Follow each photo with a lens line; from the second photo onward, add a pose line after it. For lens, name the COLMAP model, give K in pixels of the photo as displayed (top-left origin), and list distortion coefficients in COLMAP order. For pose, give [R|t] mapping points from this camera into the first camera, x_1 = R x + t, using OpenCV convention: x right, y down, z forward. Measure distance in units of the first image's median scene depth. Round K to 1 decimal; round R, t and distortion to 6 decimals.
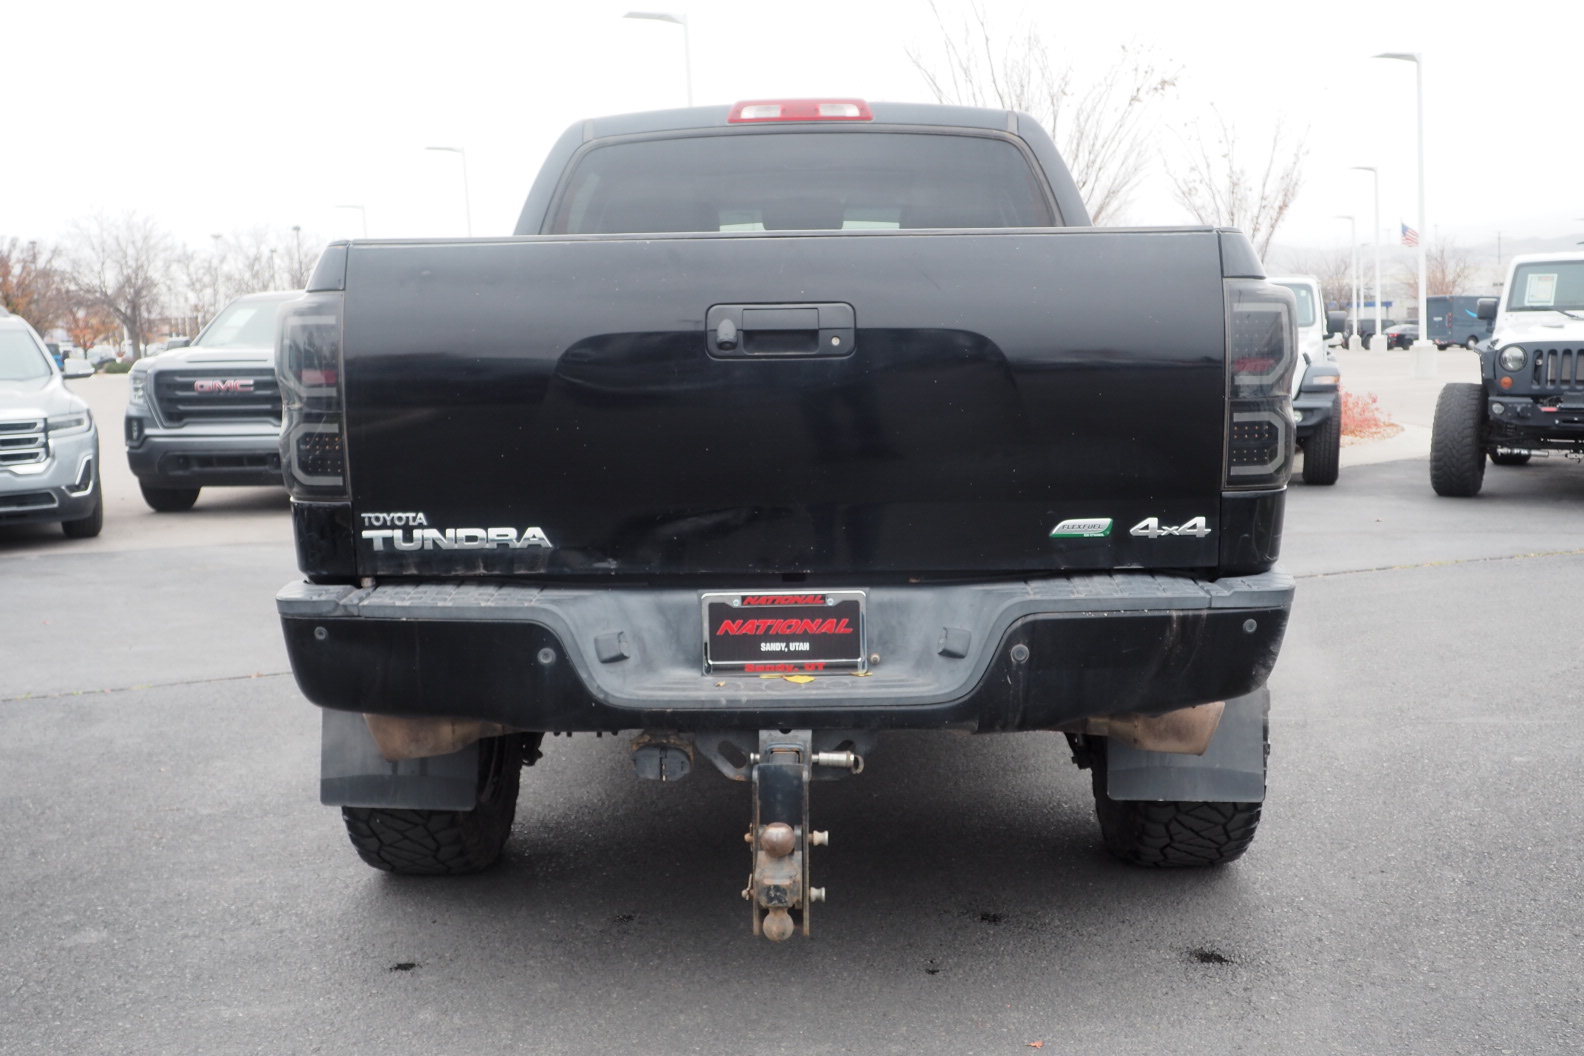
lens RADIAL K [[1323.0, 0, 798.0], [0, 1323.0, 538.8], [0, 0, 1]] dist [-0.099844, -0.007551]
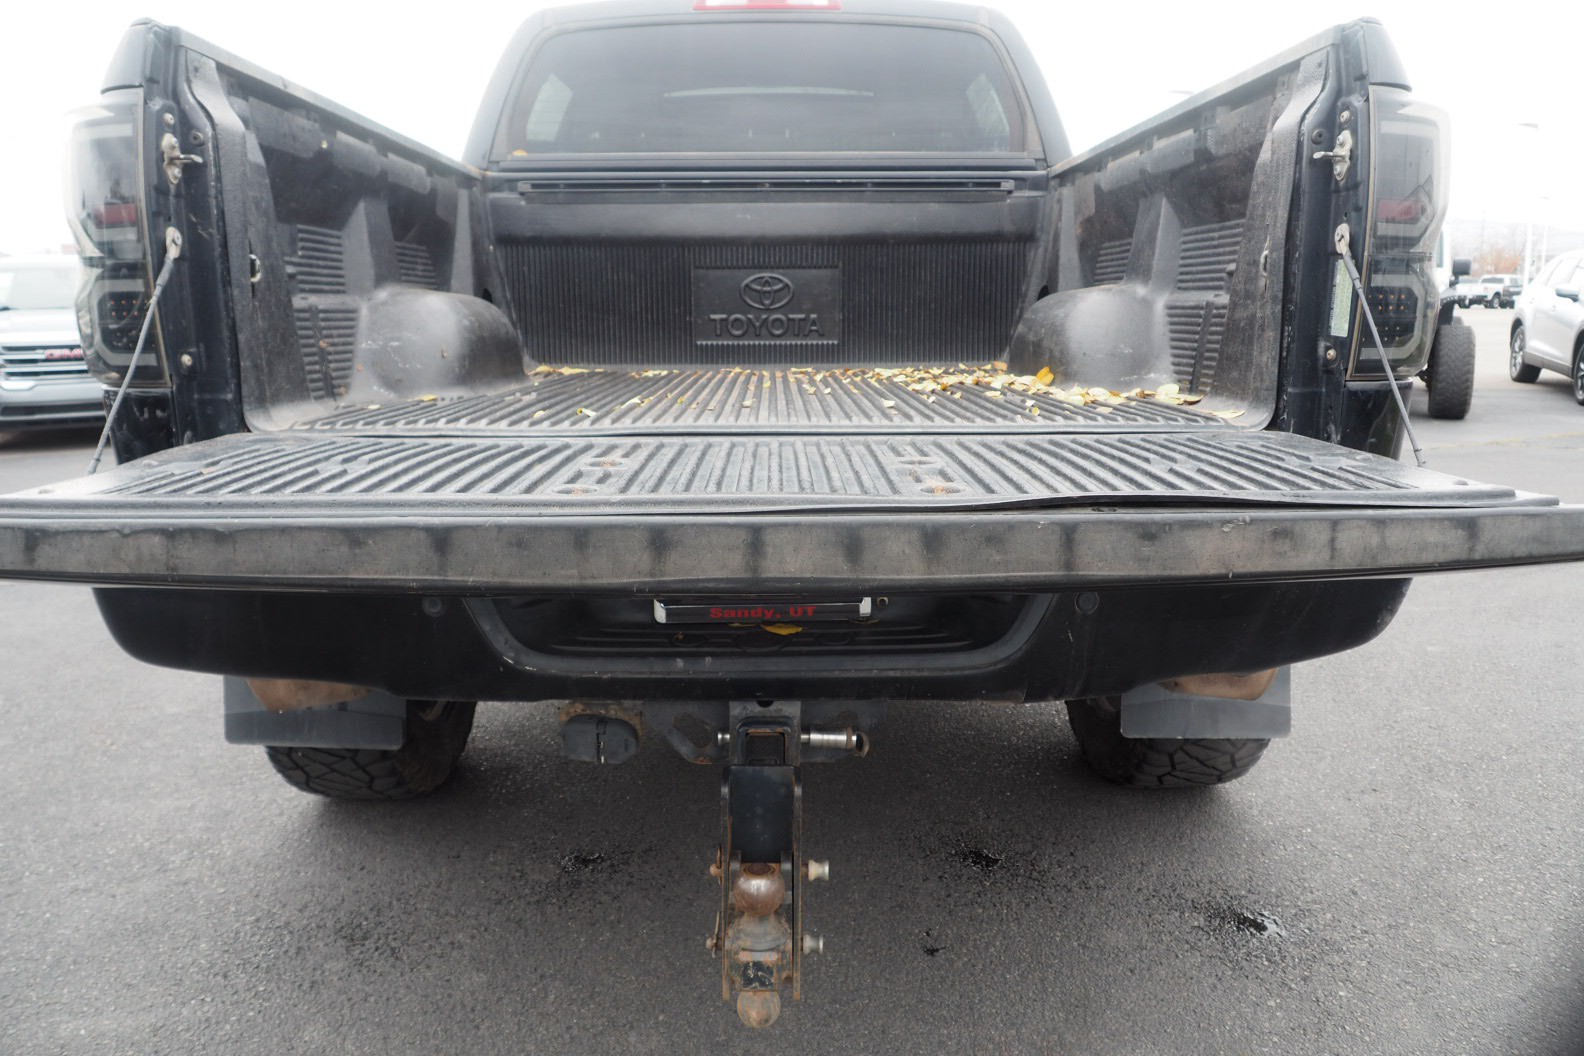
lens RADIAL K [[1133.6, 0, 805.7], [0, 1133.6, 526.4], [0, 0, 1]] dist [-0.036469, 0.001629]
pose [[0.999049, 0.001198, 0.043581, -0.009969], [-0.004561, 0.997009, 0.077150, -0.001114], [-0.043358, -0.077276, 0.996067, 0.258347]]
